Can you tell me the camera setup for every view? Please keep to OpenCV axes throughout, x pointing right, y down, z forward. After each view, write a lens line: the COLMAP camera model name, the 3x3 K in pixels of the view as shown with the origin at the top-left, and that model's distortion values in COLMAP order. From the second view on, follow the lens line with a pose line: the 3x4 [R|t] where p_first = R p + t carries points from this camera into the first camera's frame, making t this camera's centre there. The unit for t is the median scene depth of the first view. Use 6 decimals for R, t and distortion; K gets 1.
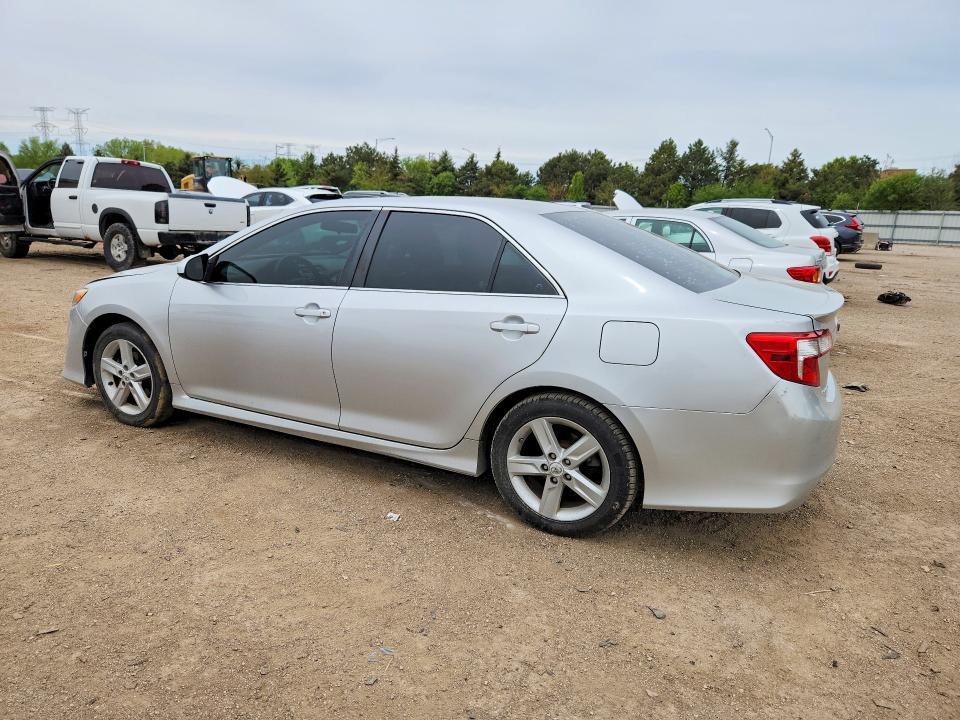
lens RADIAL K [[693.7, 0, 477.3], [0, 693.7, 360.5], [0, 0, 1]] dist [0.051411, -0.049958]
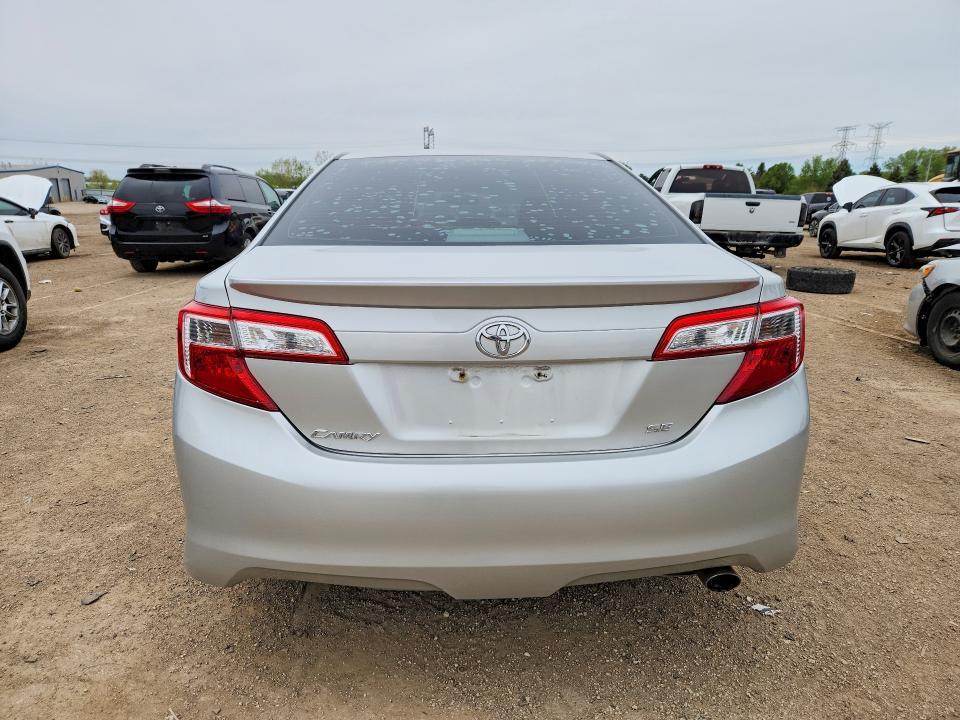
lens RADIAL K [[693.7, 0, 477.3], [0, 693.7, 360.5], [0, 0, 1]] dist [0.051411, -0.049958]
pose [[0.435061, 0.159984, -0.886074, 0.261807], [-0.188193, 0.978510, 0.084271, -0.020009], [0.880514, 0.130090, 0.455819, 0.216789]]
